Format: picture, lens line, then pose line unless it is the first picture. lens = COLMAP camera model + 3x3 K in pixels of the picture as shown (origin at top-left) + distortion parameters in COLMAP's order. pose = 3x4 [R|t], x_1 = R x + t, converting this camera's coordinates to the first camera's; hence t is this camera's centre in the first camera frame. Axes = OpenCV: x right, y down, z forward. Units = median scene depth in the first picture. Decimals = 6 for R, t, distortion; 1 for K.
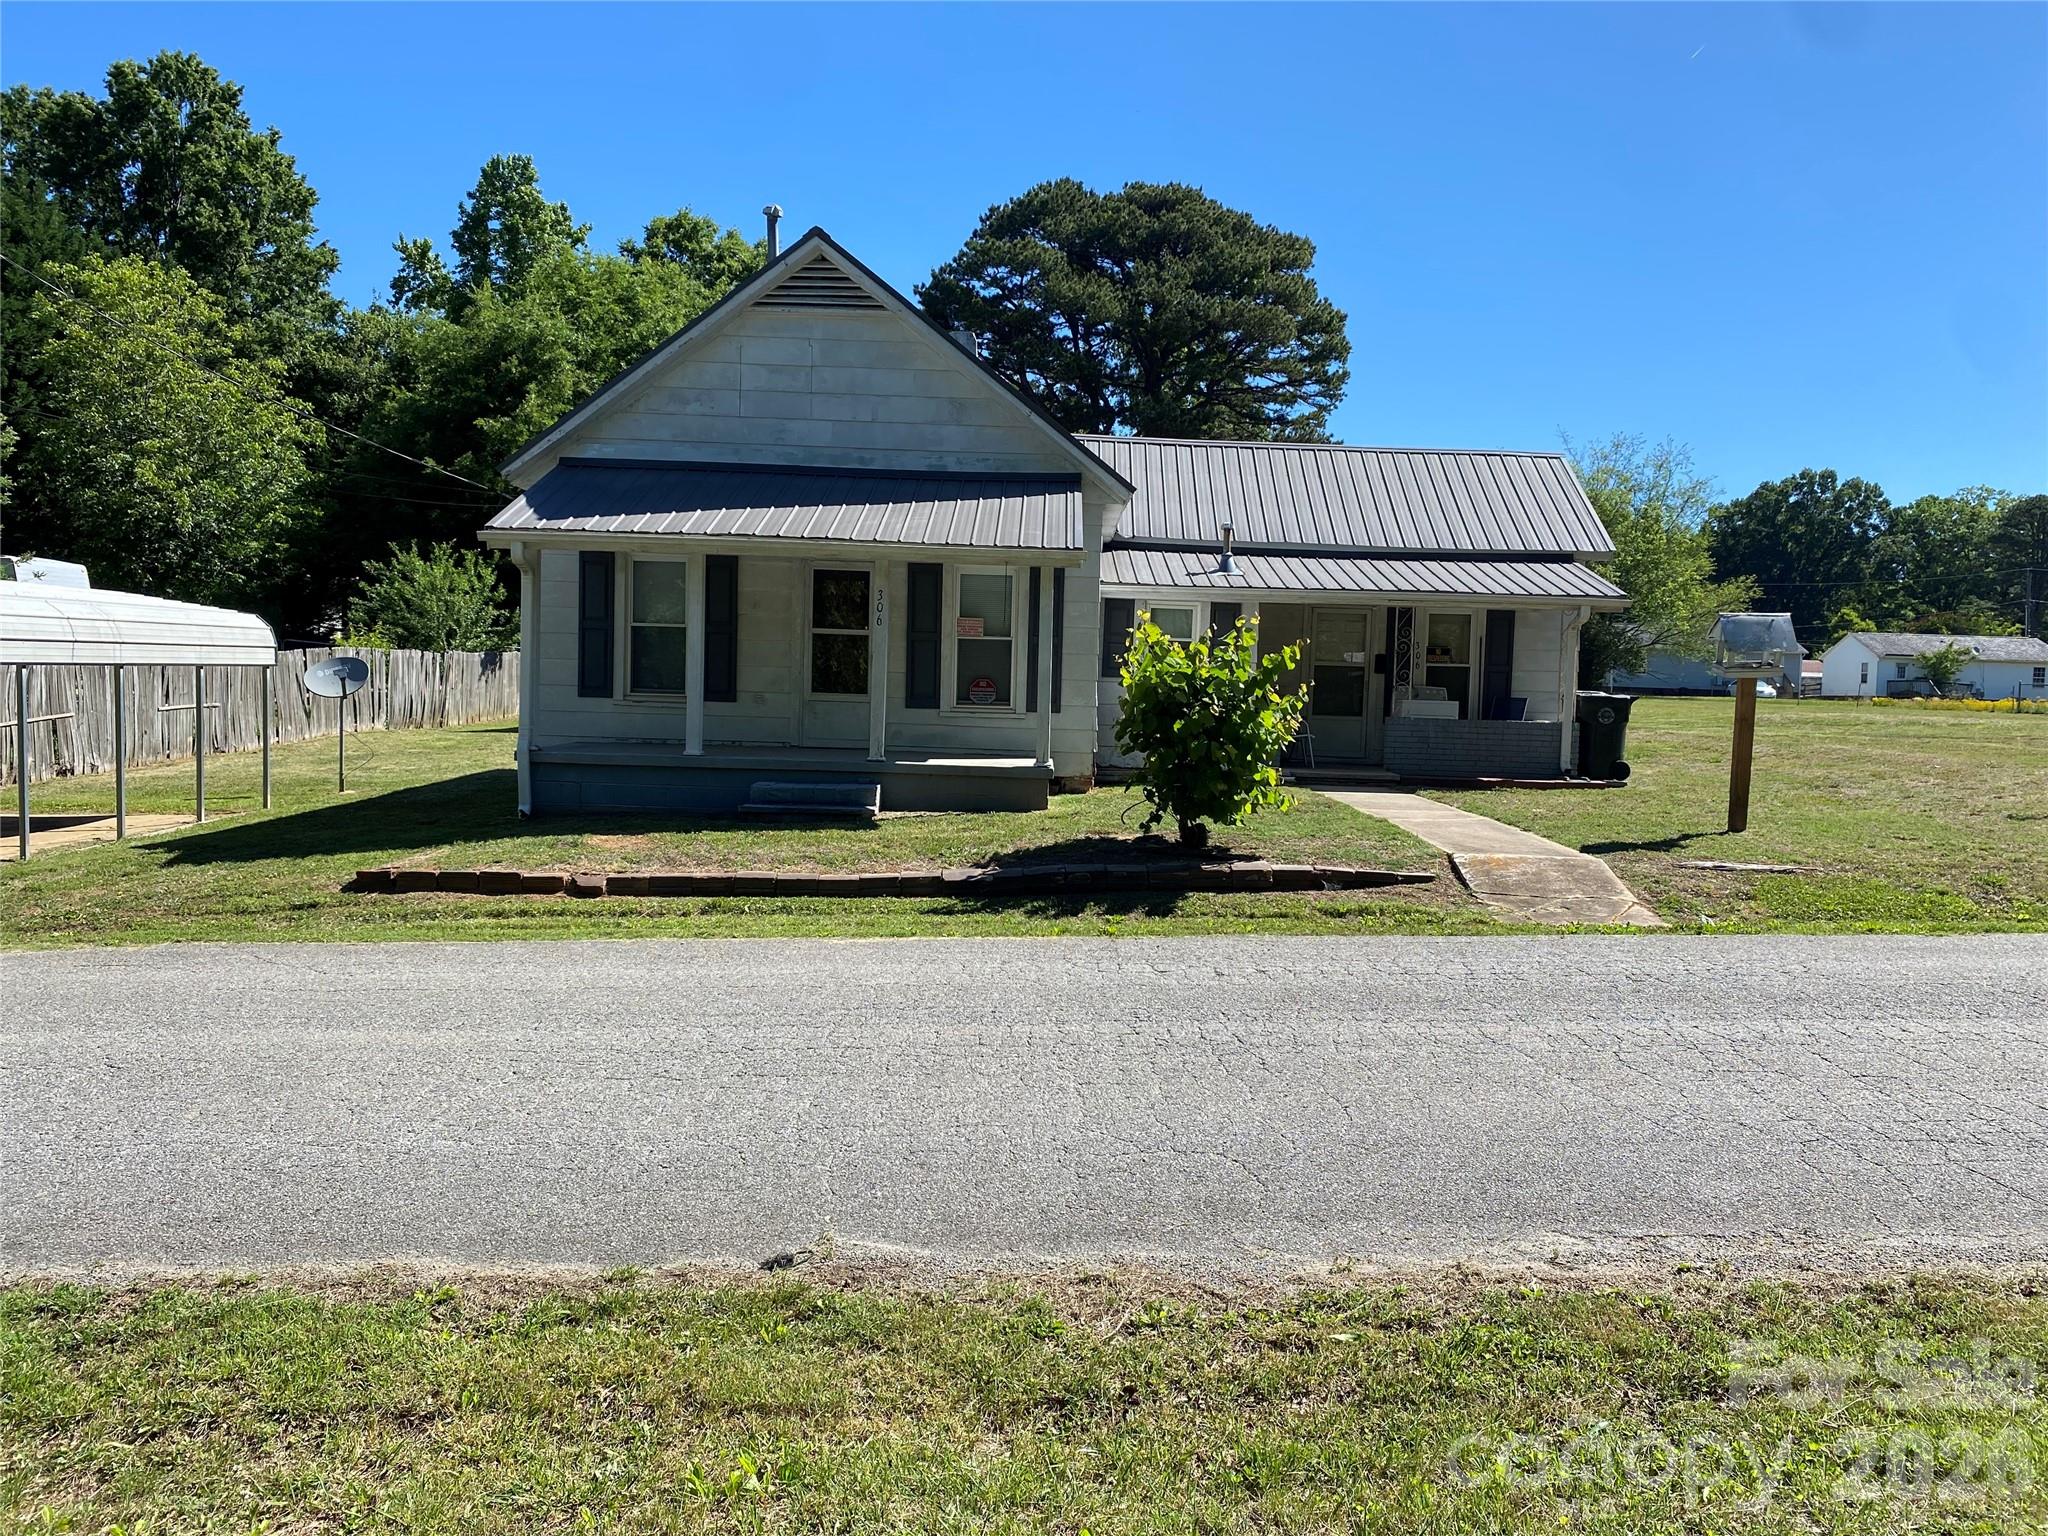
lens RADIAL K [[1559.6, 0, 1024.0], [0, 1559.6, 768.0], [0, 0, 1]] dist [0.020480, -0.009735]
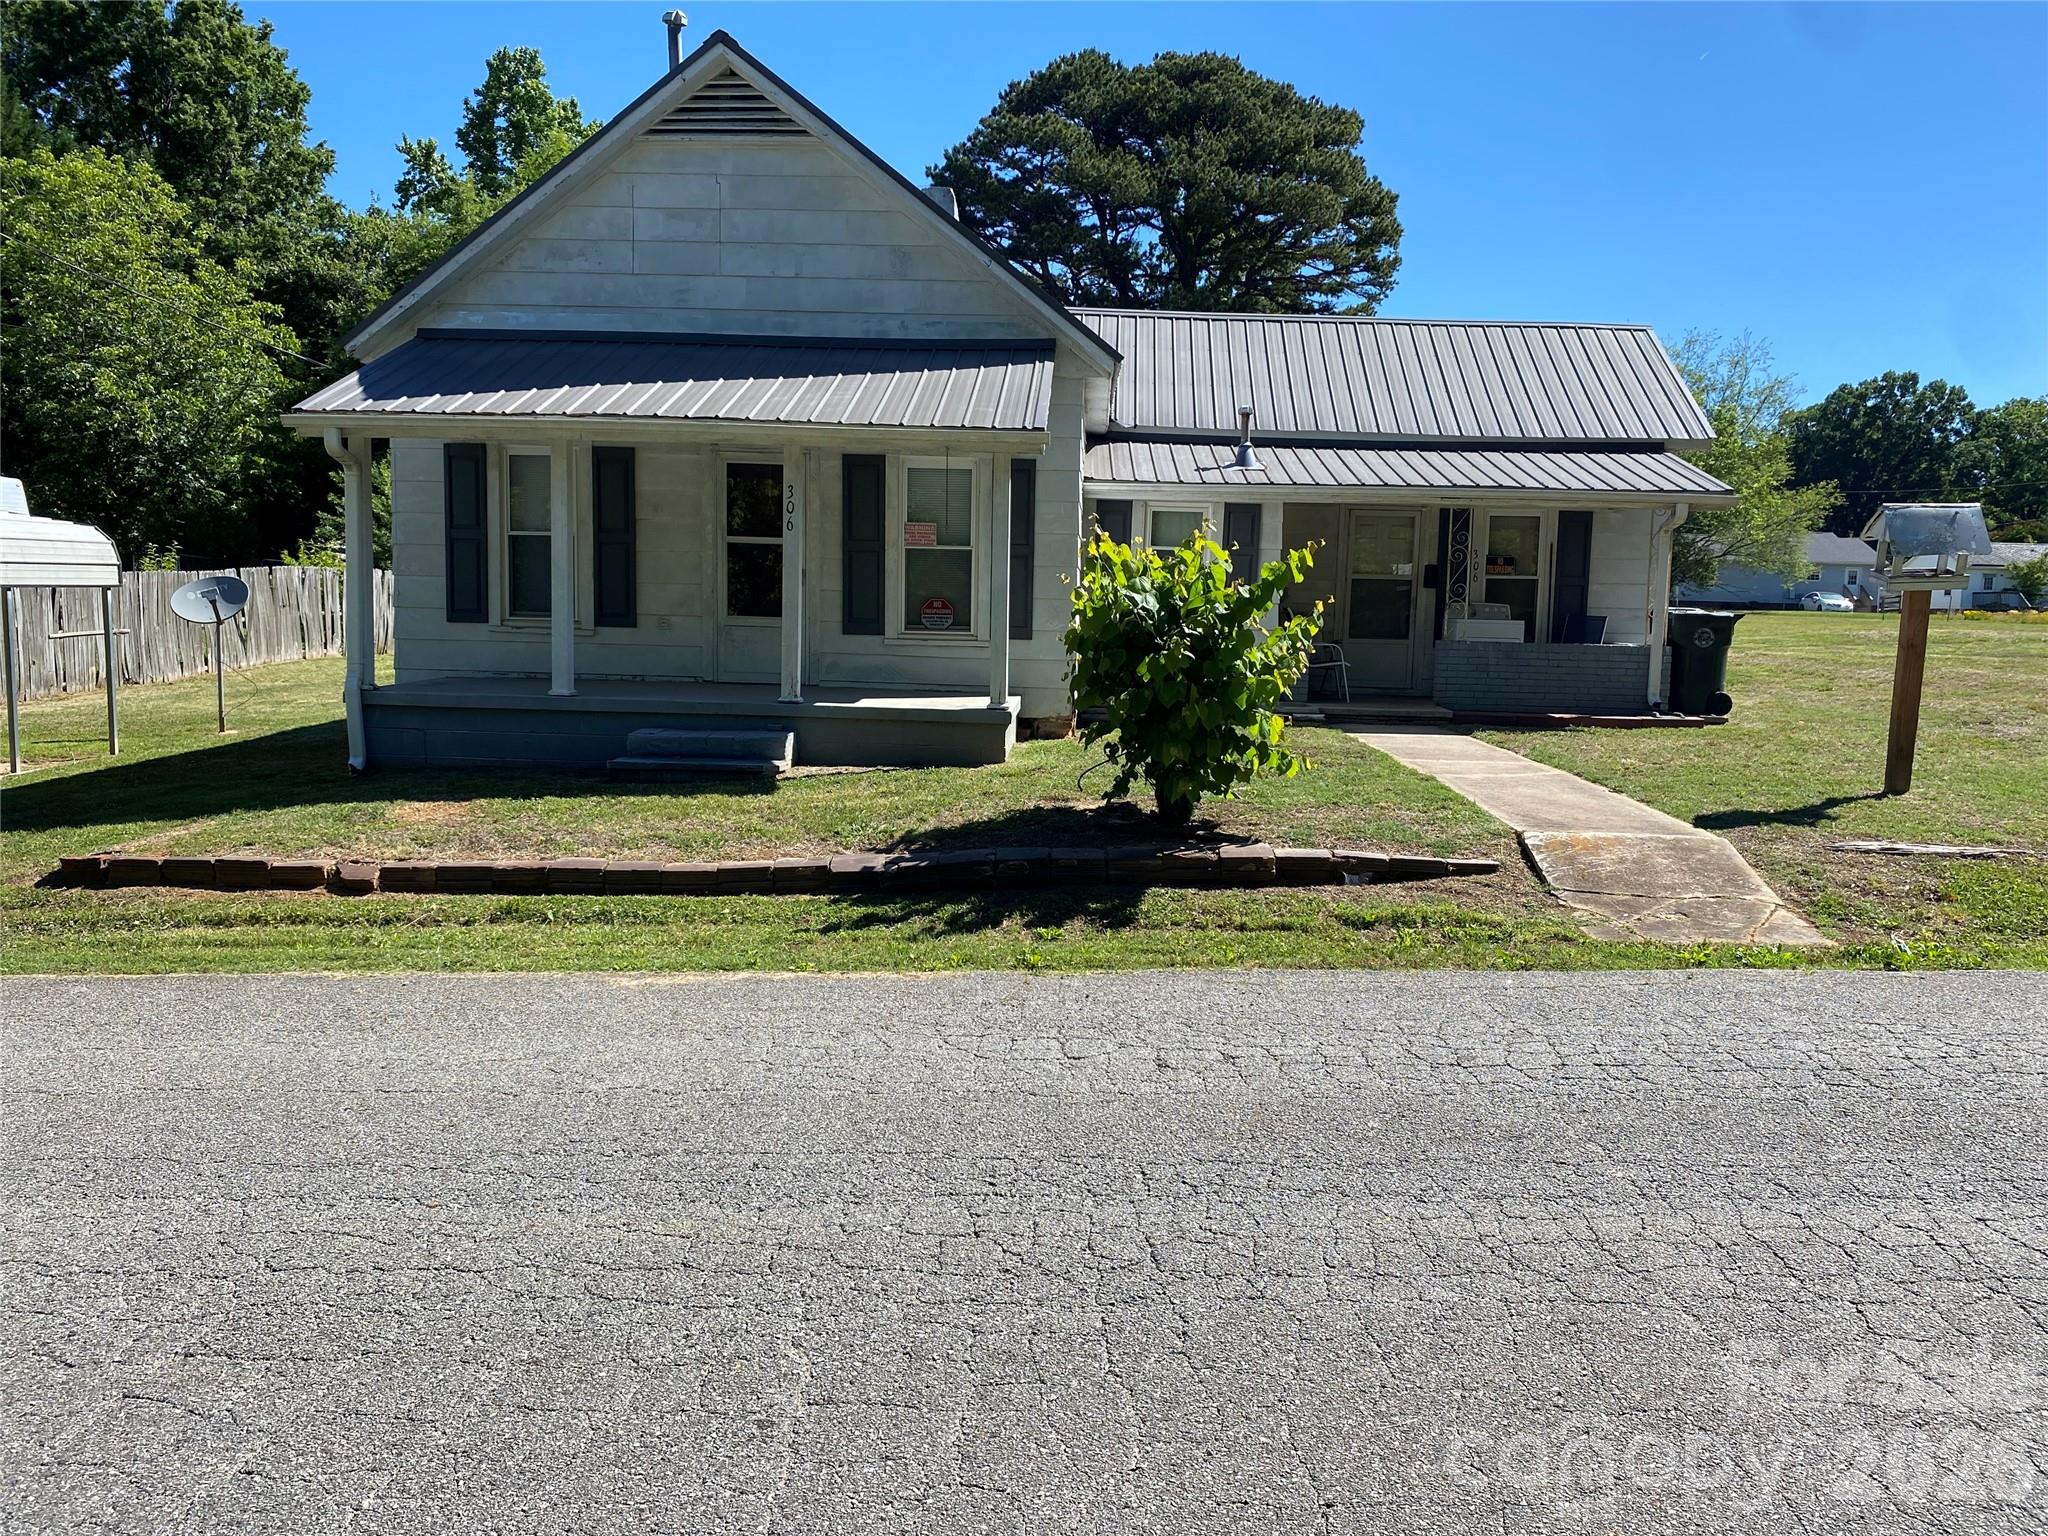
lens RADIAL K [[1570.8, 0, 1026.6], [0, 1570.8, 749.0], [0, 0, 1]] dist [0.001111, 0.003824]
pose [[0.999554, -0.003083, -0.029711, 0.037286], [0.004269, 0.999194, 0.039916, -0.008886], [0.029564, -0.040025, 0.998761, 0.151809]]
